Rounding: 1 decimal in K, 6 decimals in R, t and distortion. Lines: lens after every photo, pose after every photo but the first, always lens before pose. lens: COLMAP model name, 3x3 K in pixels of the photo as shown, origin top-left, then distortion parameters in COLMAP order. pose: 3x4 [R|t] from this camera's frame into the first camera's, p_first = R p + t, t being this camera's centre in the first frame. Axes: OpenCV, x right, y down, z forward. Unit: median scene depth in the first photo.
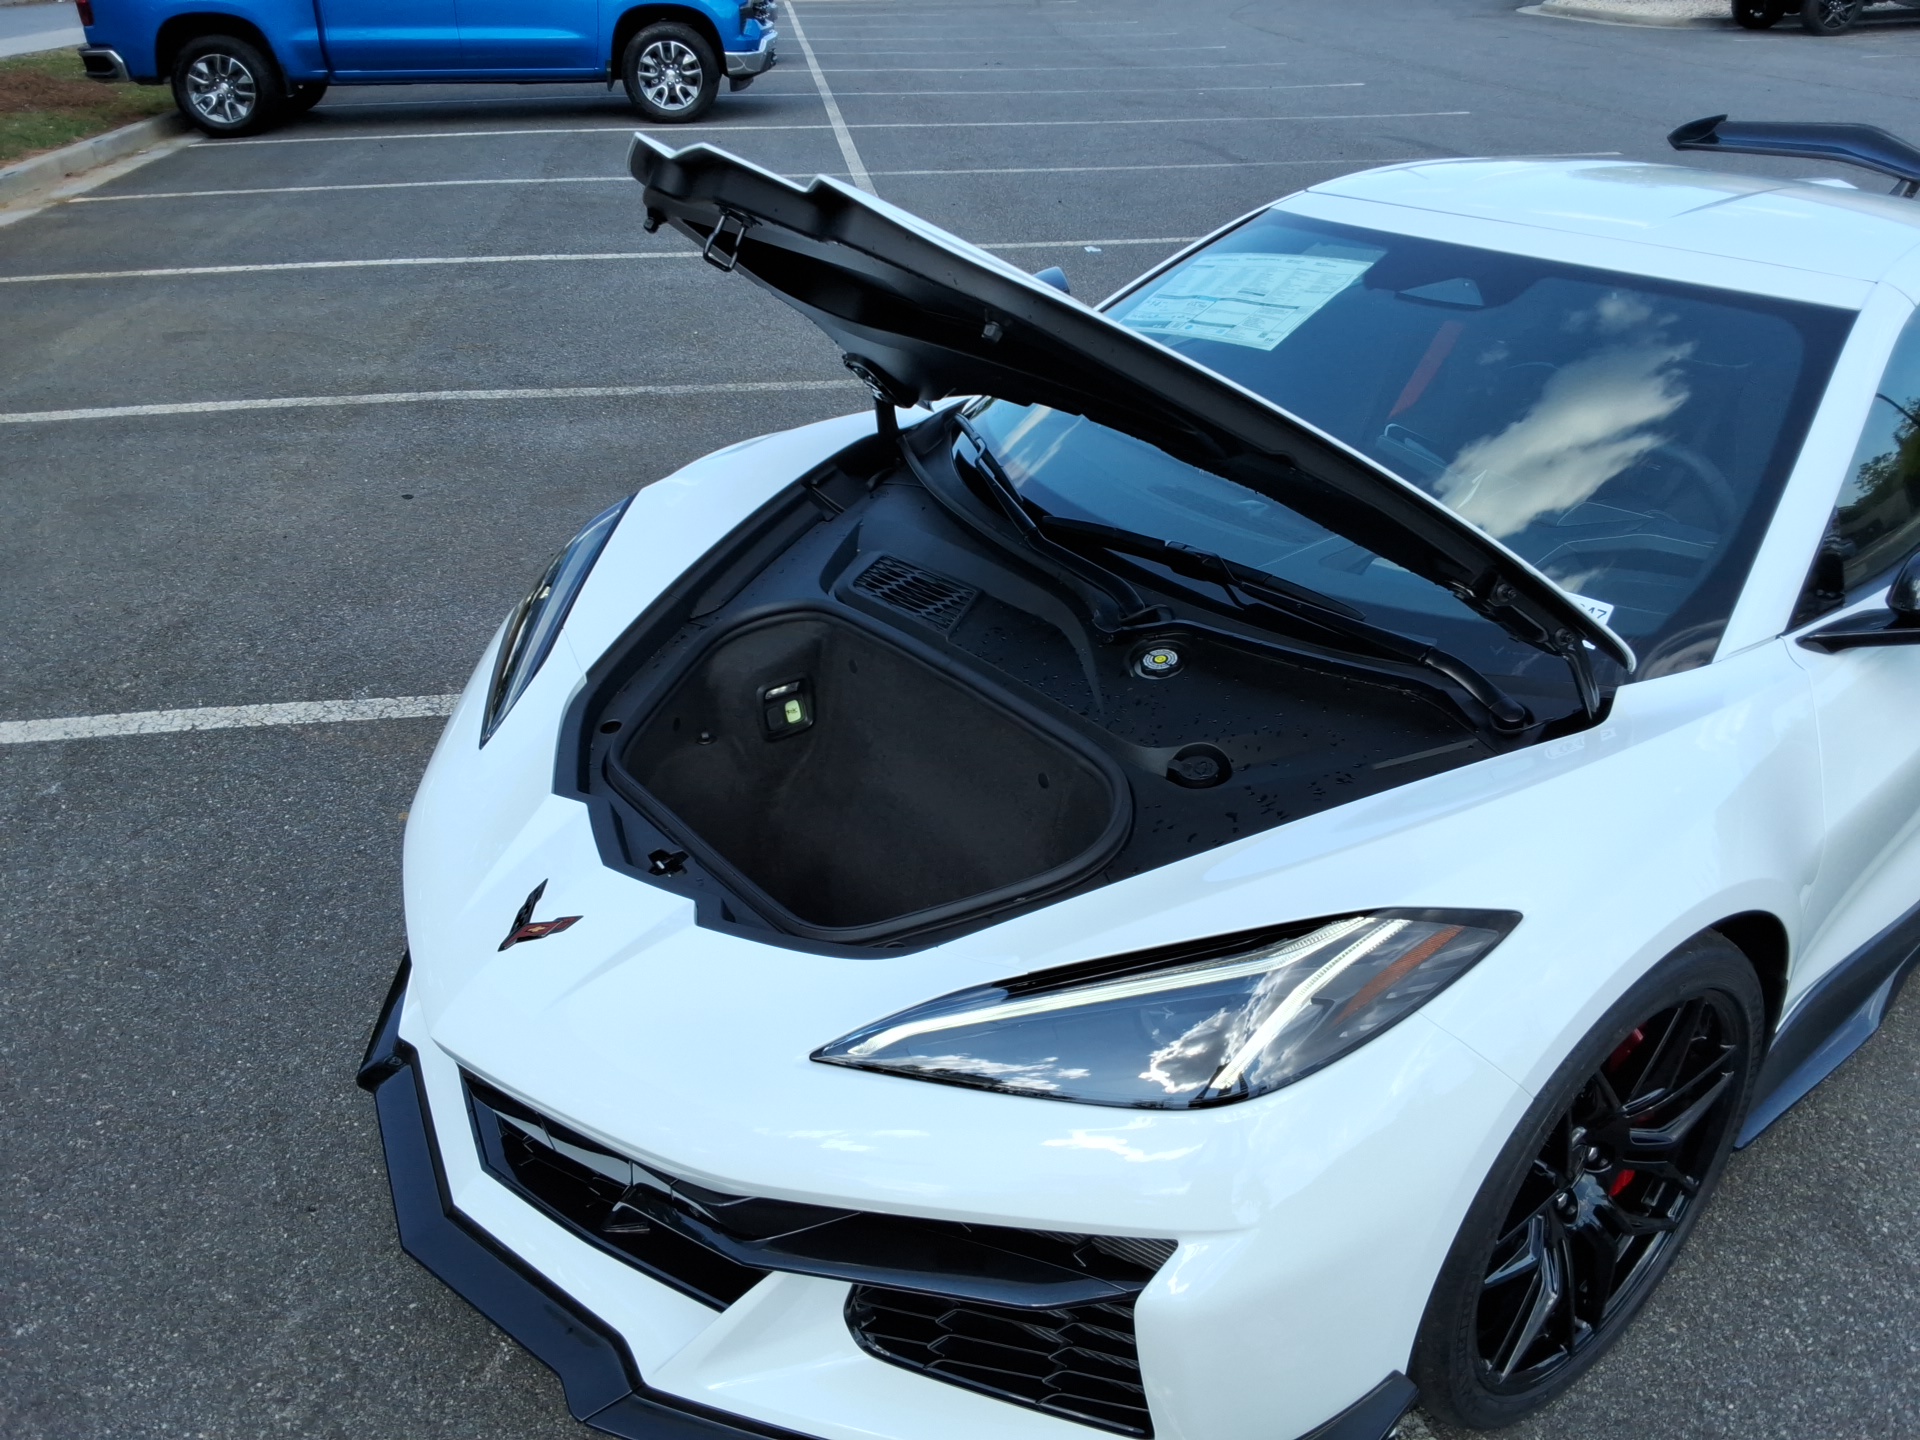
lens RADIAL K [[1549.5, 0, 963.4], [0, 1549.5, 688.6], [0, 0, 1]] dist [0.088560, -0.144688]
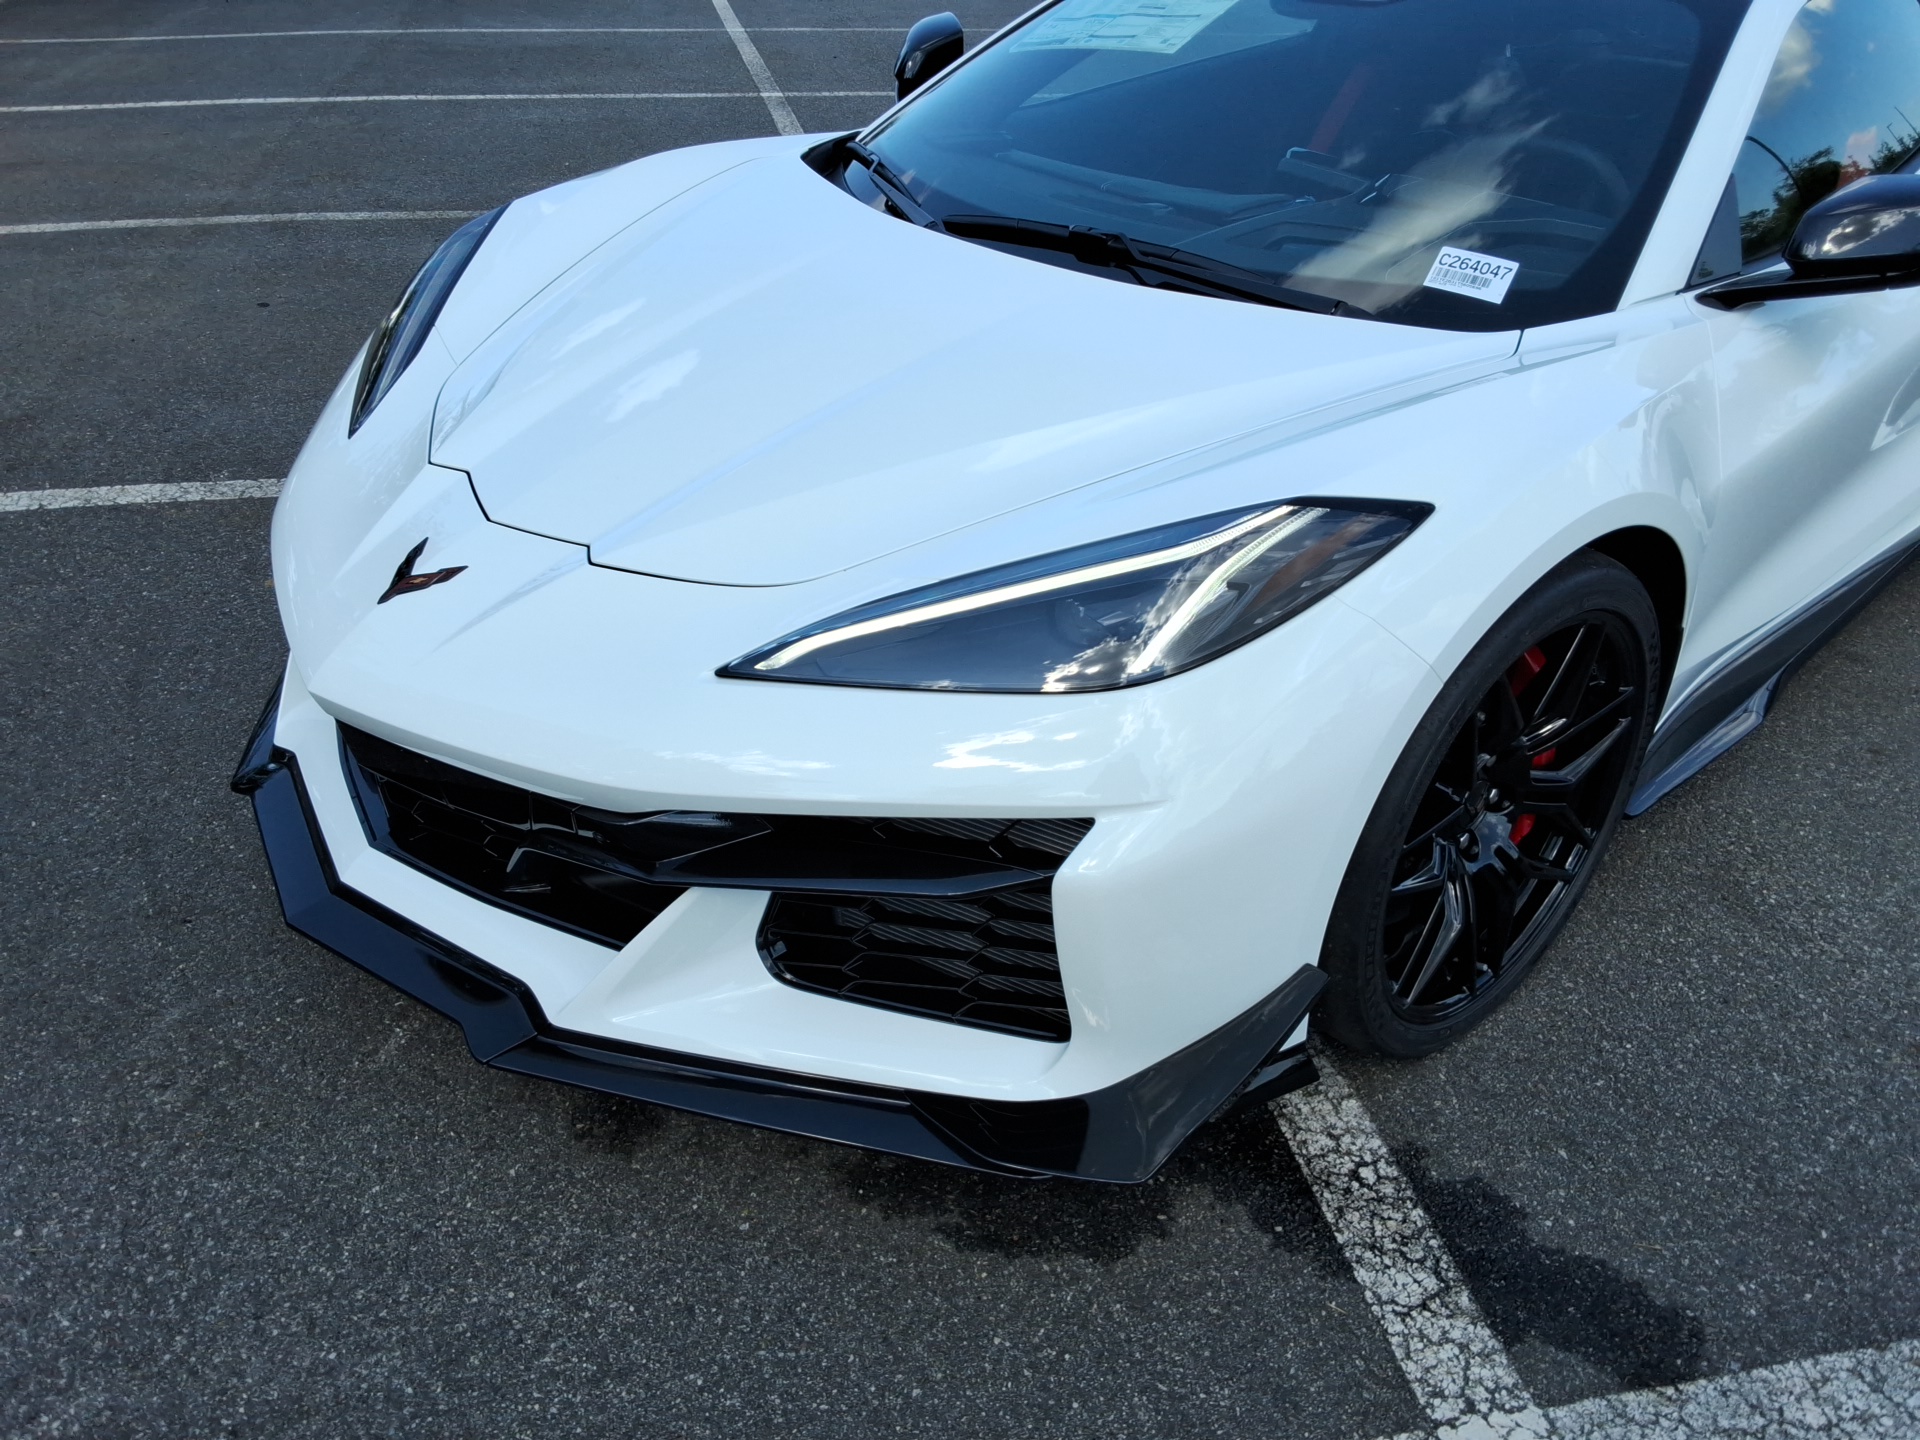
lens RADIAL K [[1556.9, 0, 960.0], [0, 1556.9, 720.0], [0, 0, 1]] dist [0.079806, -0.142025]
pose [[0.997385, -0.014814, 0.070742, -0.011559], [0.011436, 0.998785, 0.047927, 0.166066], [-0.071366, -0.046993, 0.996343, 0.016955]]
